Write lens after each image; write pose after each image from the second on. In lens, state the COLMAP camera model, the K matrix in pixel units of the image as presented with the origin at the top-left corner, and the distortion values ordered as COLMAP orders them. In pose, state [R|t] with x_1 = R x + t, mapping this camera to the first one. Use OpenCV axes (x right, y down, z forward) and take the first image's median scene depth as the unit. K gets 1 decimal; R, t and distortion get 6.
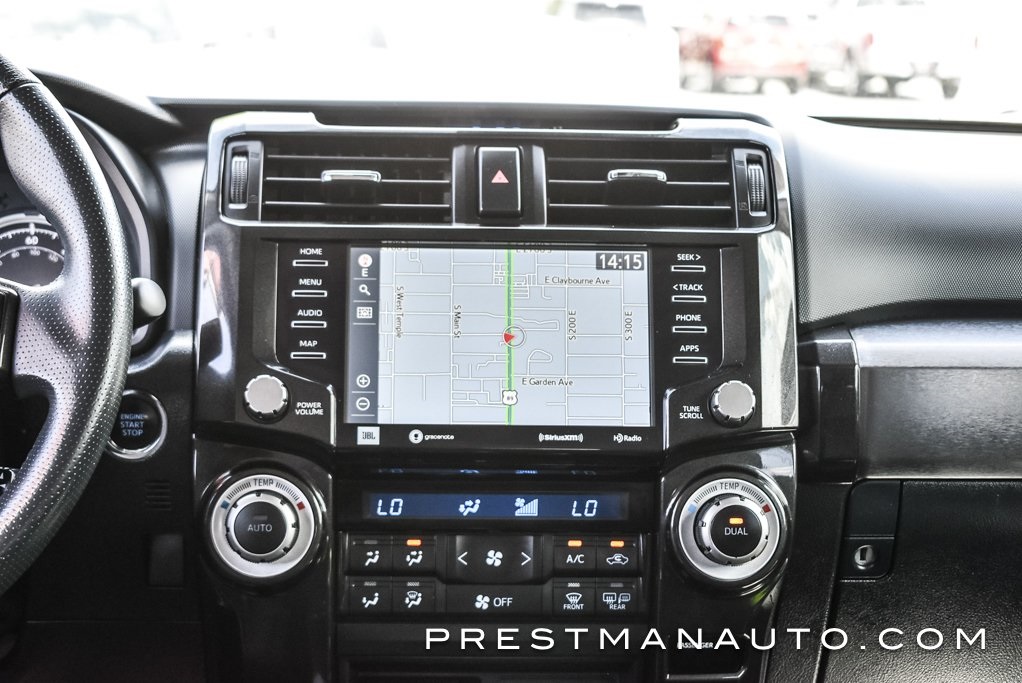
lens RADIAL K [[1995.0, 0, 488.2], [0, 1995.0, 341.8], [0, 0, 1]] dist [-0.040892, -0.091939]
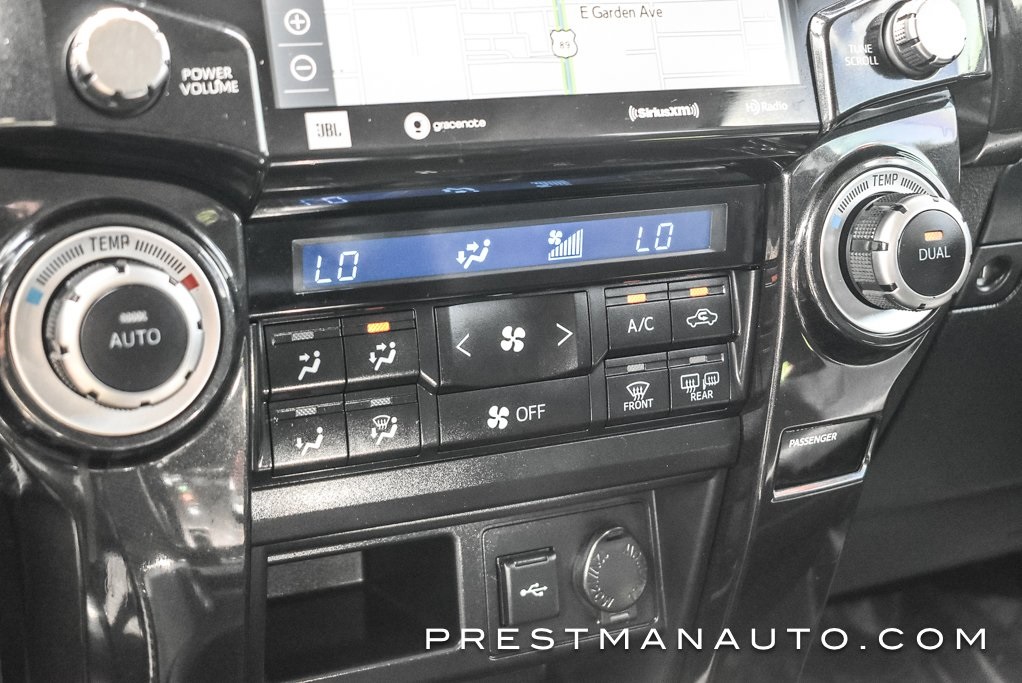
lens RADIAL K [[1544.4, 0, 511.0], [0, 1544.4, 341.5], [0, 0, 1]] dist [-0.004599, -0.026746]
pose [[0.924244, -0.113501, 0.364541, -0.159666], [0.054488, 0.984230, 0.168295, 0.035475], [-0.377893, -0.135683, 0.915853, 0.603778]]
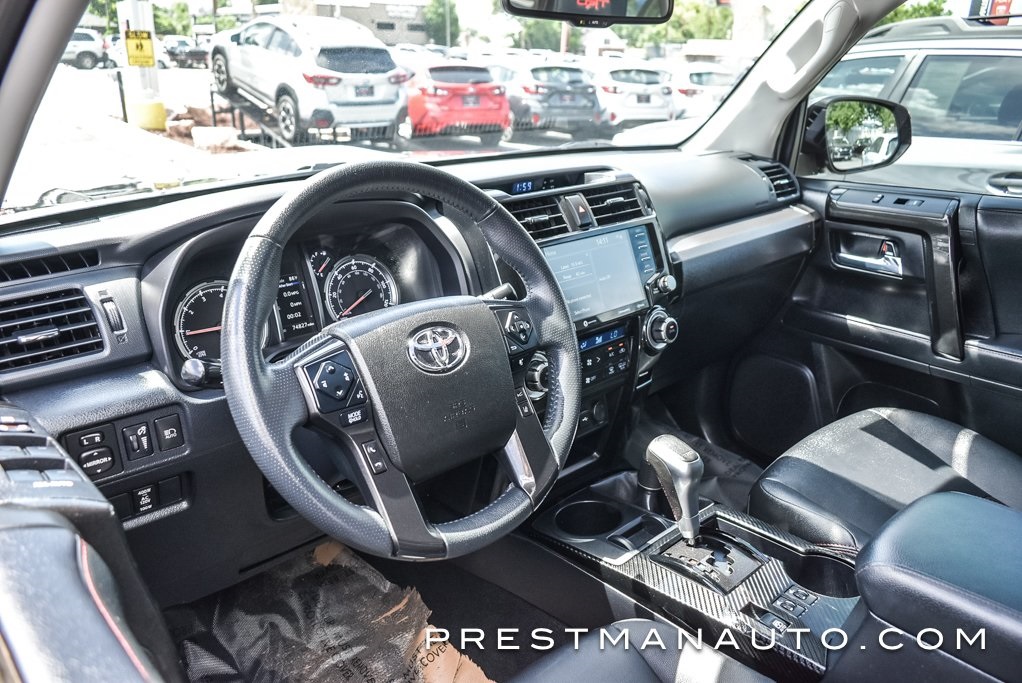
lens RADIAL K [[774.0, 0, 511.0], [0, 774.0, 341.5], [0, 0, 1]] dist [-0.021808, 0.013263]
pose [[0.764792, -0.242631, 0.596845, -0.652775], [0.115340, 0.962974, 0.243676, -0.166380], [-0.633870, -0.117522, 0.764459, 0.326549]]
